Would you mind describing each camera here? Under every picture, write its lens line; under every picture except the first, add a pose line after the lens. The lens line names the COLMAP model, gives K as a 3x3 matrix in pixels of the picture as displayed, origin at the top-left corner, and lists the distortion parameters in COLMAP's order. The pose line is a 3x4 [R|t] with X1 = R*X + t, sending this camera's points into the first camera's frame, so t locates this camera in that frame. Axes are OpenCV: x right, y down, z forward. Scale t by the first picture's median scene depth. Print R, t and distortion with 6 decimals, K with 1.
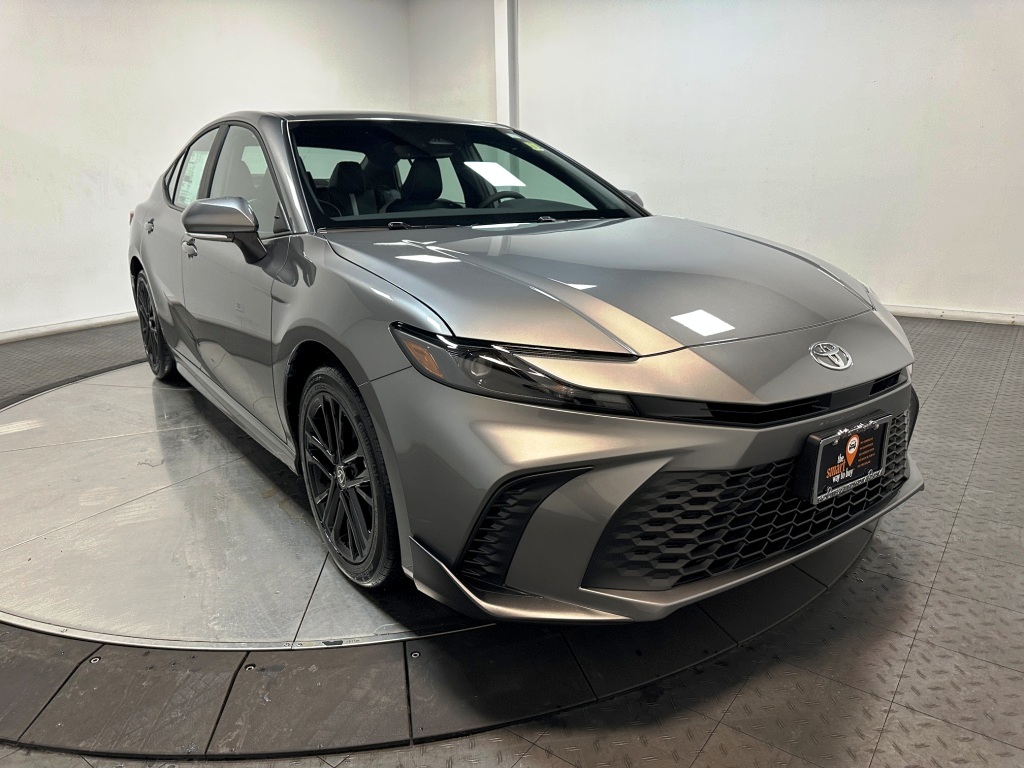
lens RADIAL K [[714.8, 0, 512.0], [0, 714.8, 384.0], [0, 0, 1]] dist [0.021555, -0.040166]
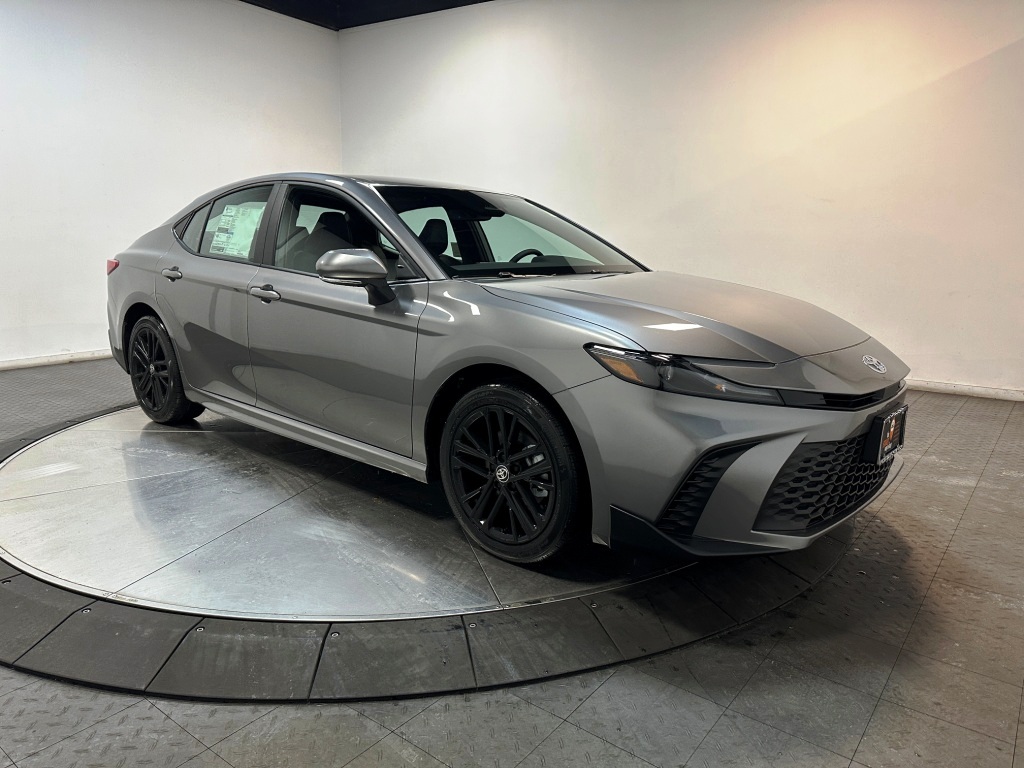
lens RADIAL K [[677.9, 0, 511.6], [0, 677.9, 386.4], [0, 0, 1]] dist [0.031436, -0.000072]
pose [[0.974707, -0.022932, 0.222308, -0.581493], [0.038128, 0.997202, -0.064307, 0.066604], [-0.220211, 0.071157, 0.972853, -0.180637]]
